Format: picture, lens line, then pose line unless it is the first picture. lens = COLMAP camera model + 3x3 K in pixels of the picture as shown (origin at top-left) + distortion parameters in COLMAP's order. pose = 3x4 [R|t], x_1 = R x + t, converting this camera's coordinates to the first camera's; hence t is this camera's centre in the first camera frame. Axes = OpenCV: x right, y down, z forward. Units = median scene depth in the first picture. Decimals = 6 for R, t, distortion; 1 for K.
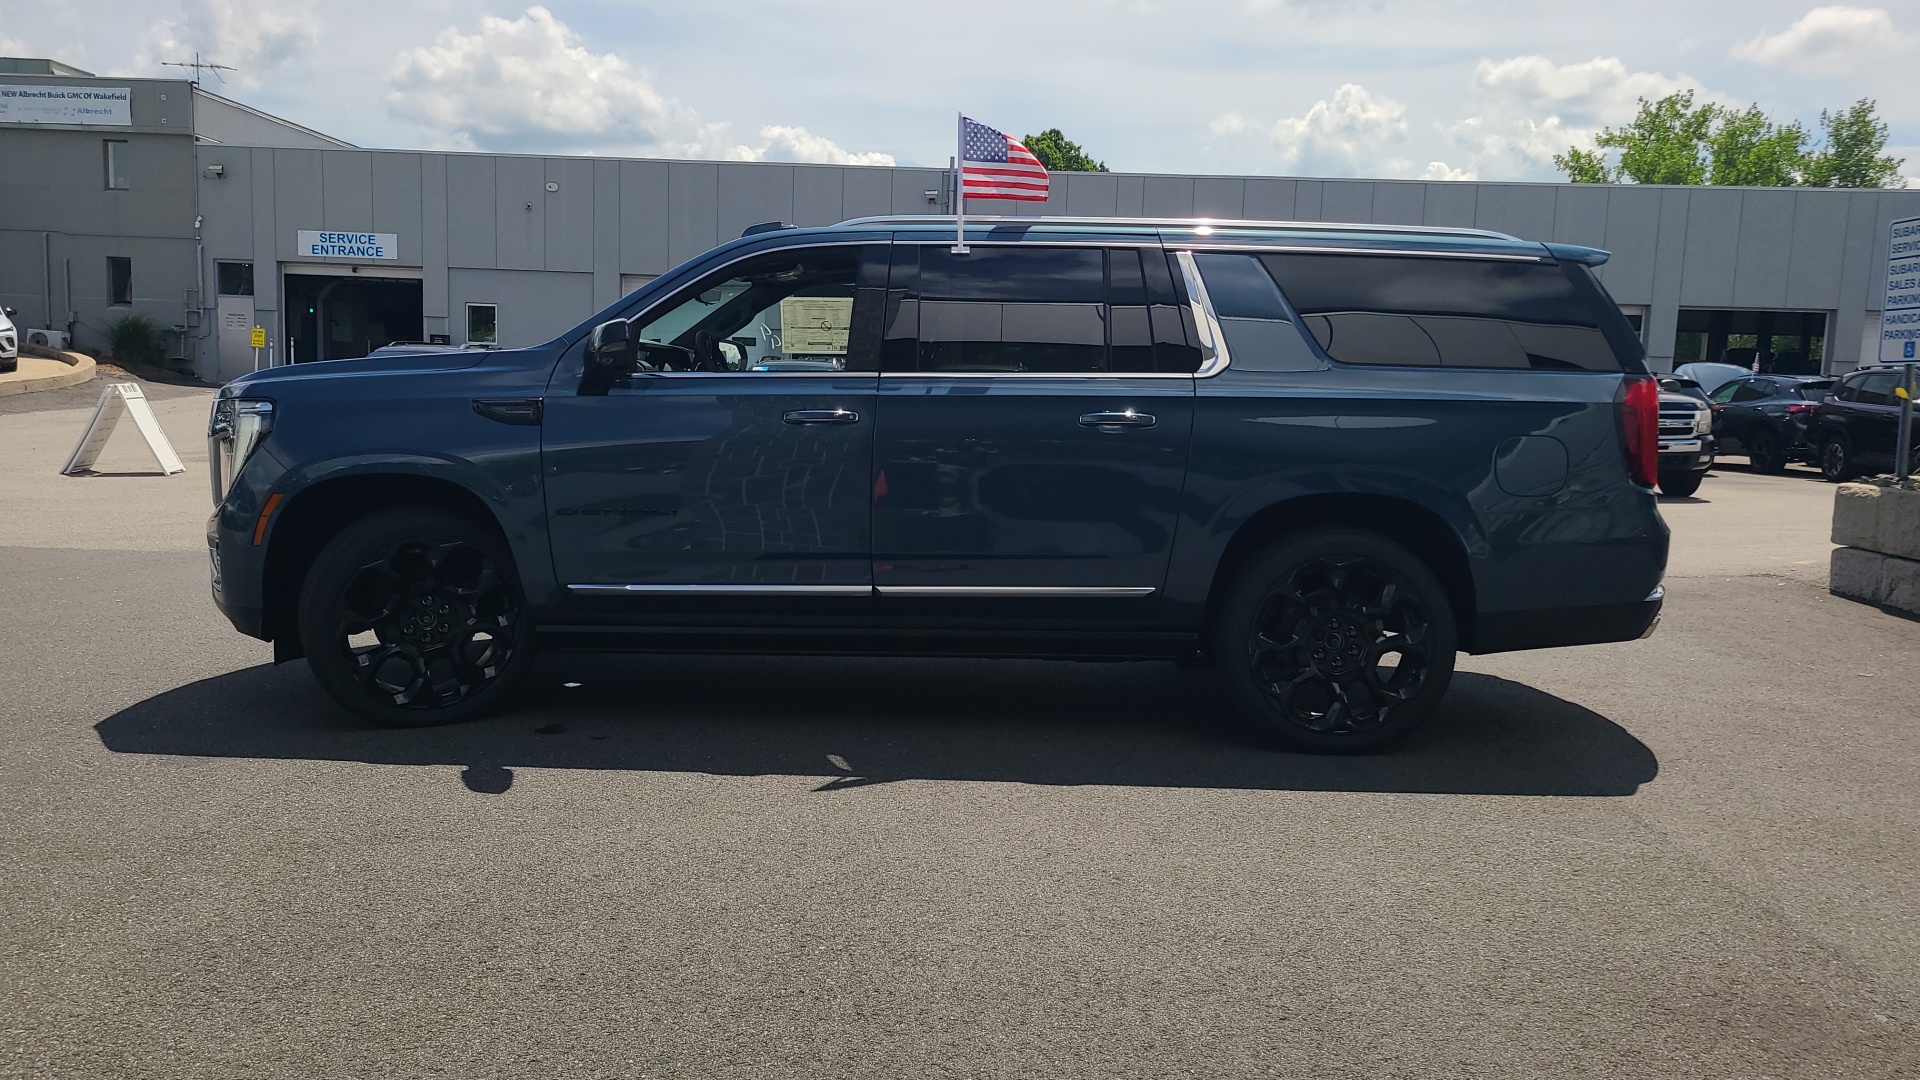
lens RADIAL K [[1447.6, 0, 915.1], [0, 1447.6, 531.8], [0, 0, 1]] dist [0.011457, 0.001360]
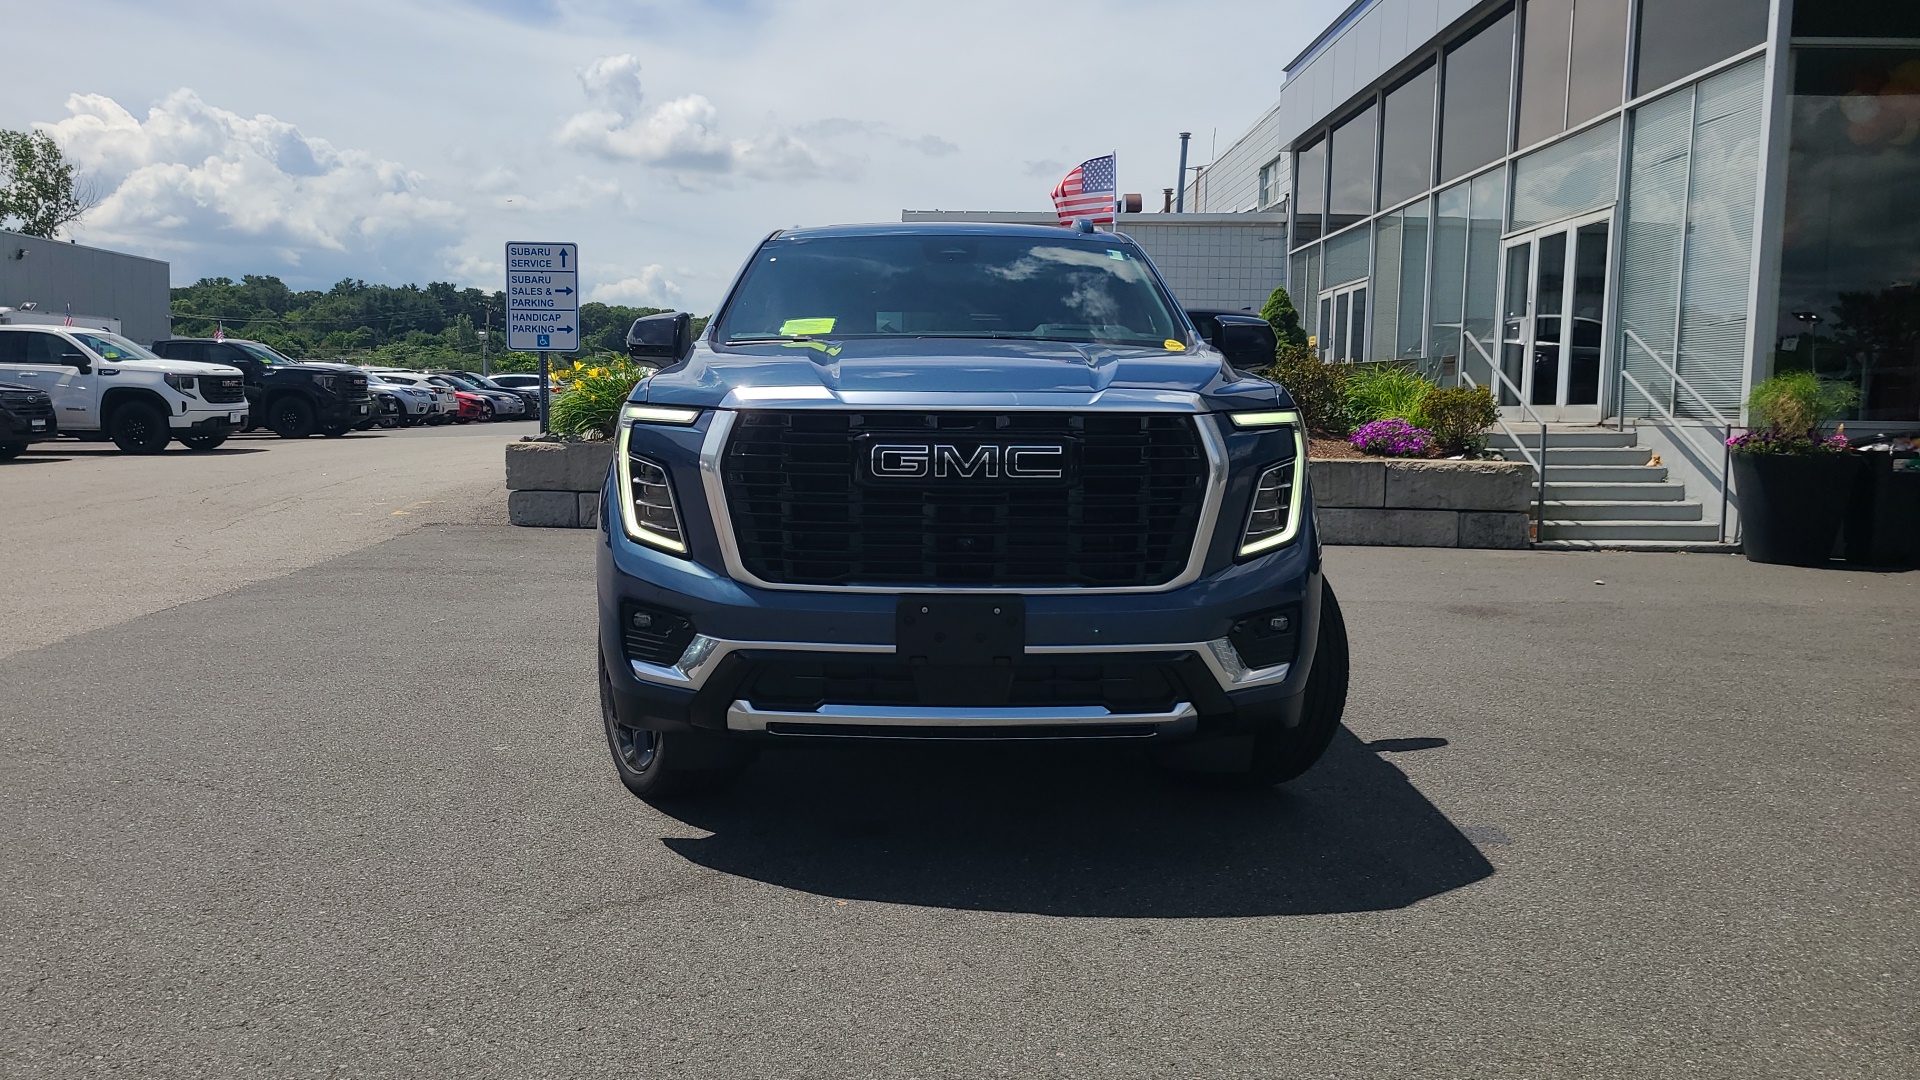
lens RADIAL K [[1447.6, 0, 948.7], [0, 1447.6, 547.2], [0, 0, 1]] dist [0.011457, 0.001360]
pose [[-0.066684, -0.119090, 0.990642, -0.162546], [0.080966, 0.988931, 0.124335, -0.017003], [-0.994484, 0.088499, -0.056304, 0.168594]]
